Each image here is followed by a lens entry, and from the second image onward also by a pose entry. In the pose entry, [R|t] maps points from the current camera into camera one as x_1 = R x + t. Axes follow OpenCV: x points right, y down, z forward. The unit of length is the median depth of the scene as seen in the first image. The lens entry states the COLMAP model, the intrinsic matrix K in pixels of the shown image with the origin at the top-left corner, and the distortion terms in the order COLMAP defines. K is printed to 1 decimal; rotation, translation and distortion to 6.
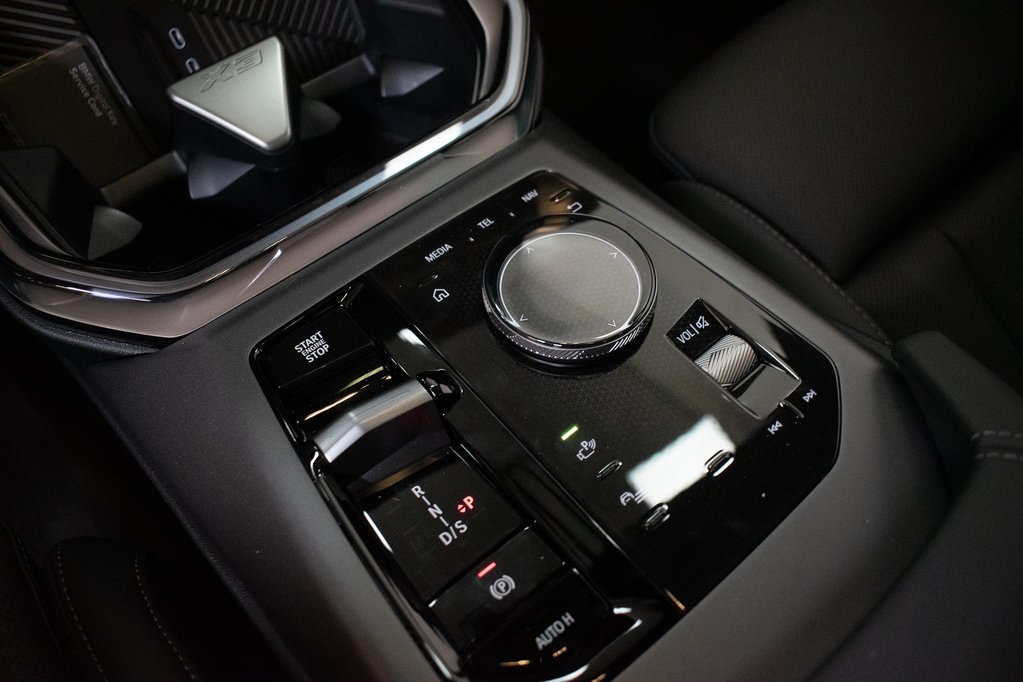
lens RADIAL K [[771.1, 0, 512.3], [0, 771.1, 340.1], [0, 0, 1]] dist [-0.096193, 0.002752]
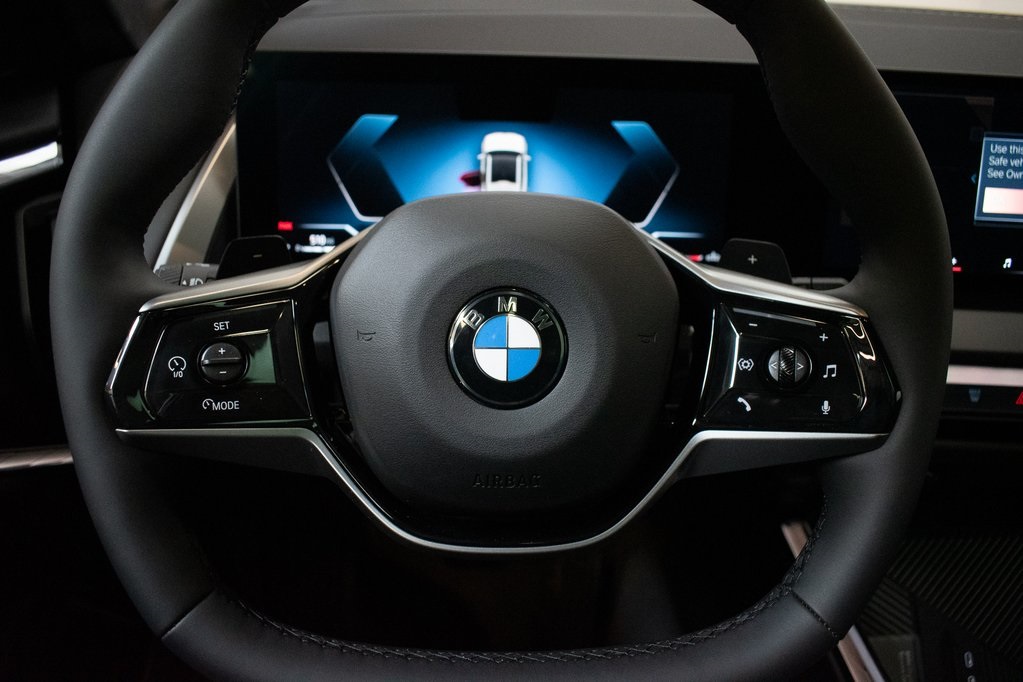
lens RADIAL K [[771.1, 0, 510.9], [0, 771.1, 340.0], [0, 0, 1]] dist [-0.096193, 0.002752]
pose [[0.773077, 0.199313, -0.602185, -0.436388], [-0.536928, 0.711086, -0.453943, 0.287825], [0.337728, 0.674263, 0.656741, -0.683830]]
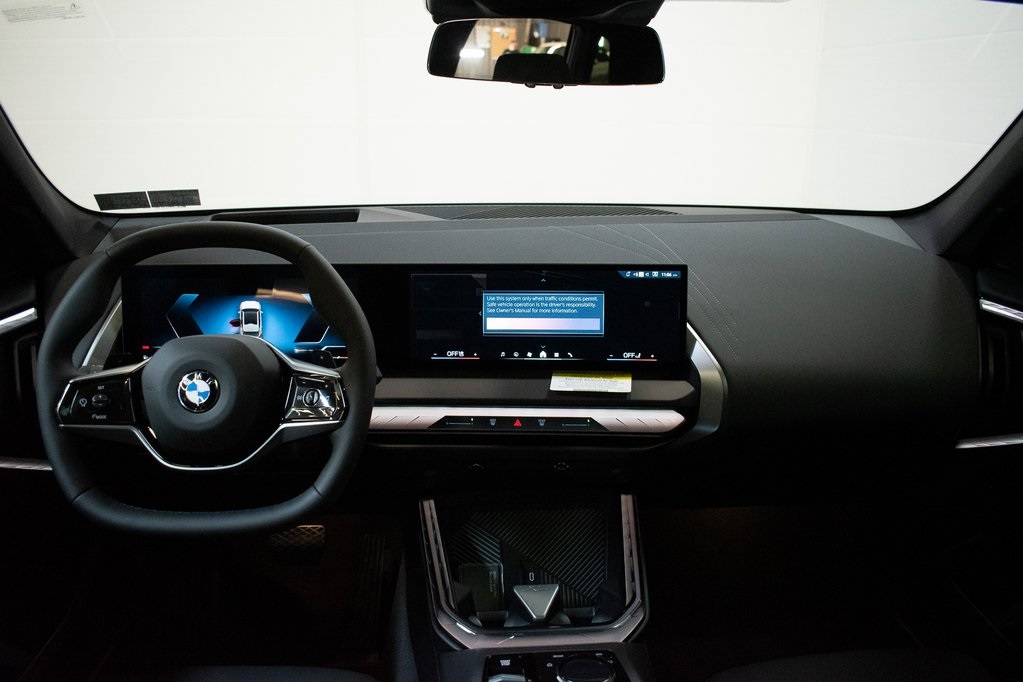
lens RADIAL K [[771.1, 0, 512.4], [0, 771.1, 343.0], [0, 0, 1]] dist [-0.096193, 0.002752]
pose [[0.808662, 0.096631, -0.580282, 0.998279], [-0.488927, 0.658937, -0.571623, 0.634057], [0.327133, 0.745966, 0.580103, -1.208586]]
